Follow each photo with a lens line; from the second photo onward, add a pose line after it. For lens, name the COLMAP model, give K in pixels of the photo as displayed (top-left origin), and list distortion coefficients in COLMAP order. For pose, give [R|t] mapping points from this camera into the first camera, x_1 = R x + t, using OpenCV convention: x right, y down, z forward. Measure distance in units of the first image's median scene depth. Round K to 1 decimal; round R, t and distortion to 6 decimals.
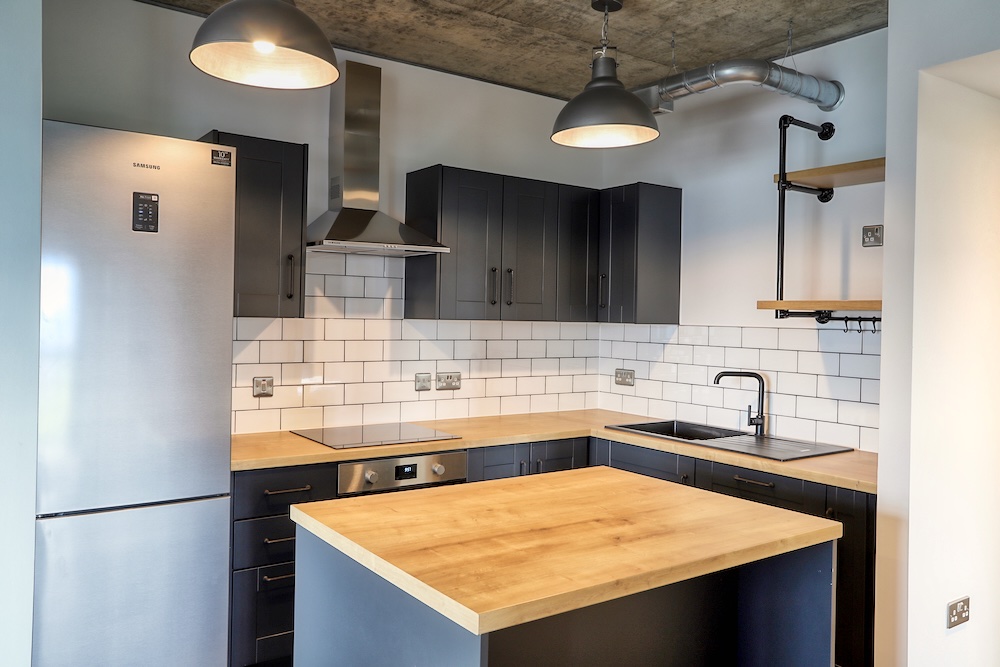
lens RADIAL K [[763.6, 0, 499.2], [0, 763.6, 322.4], [0, 0, 1]] dist [-0.013487, 0.005539]
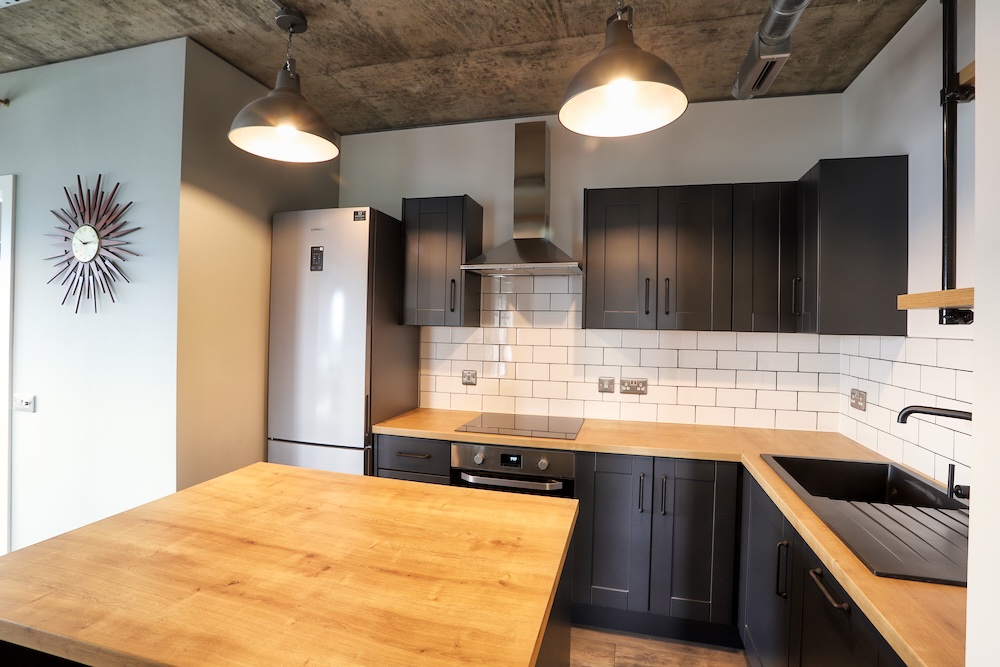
lens RADIAL K [[485.2, 0, 502.1], [0, 485.2, 323.5], [0, 0, 1]] dist [-0.078908, 0.030897]
pose [[0.640308, -0.009602, -0.768059, 0.422310], [-0.010298, 0.999725, -0.021084, 0.005471], [0.768050, 0.021410, 0.640032, 0.514805]]
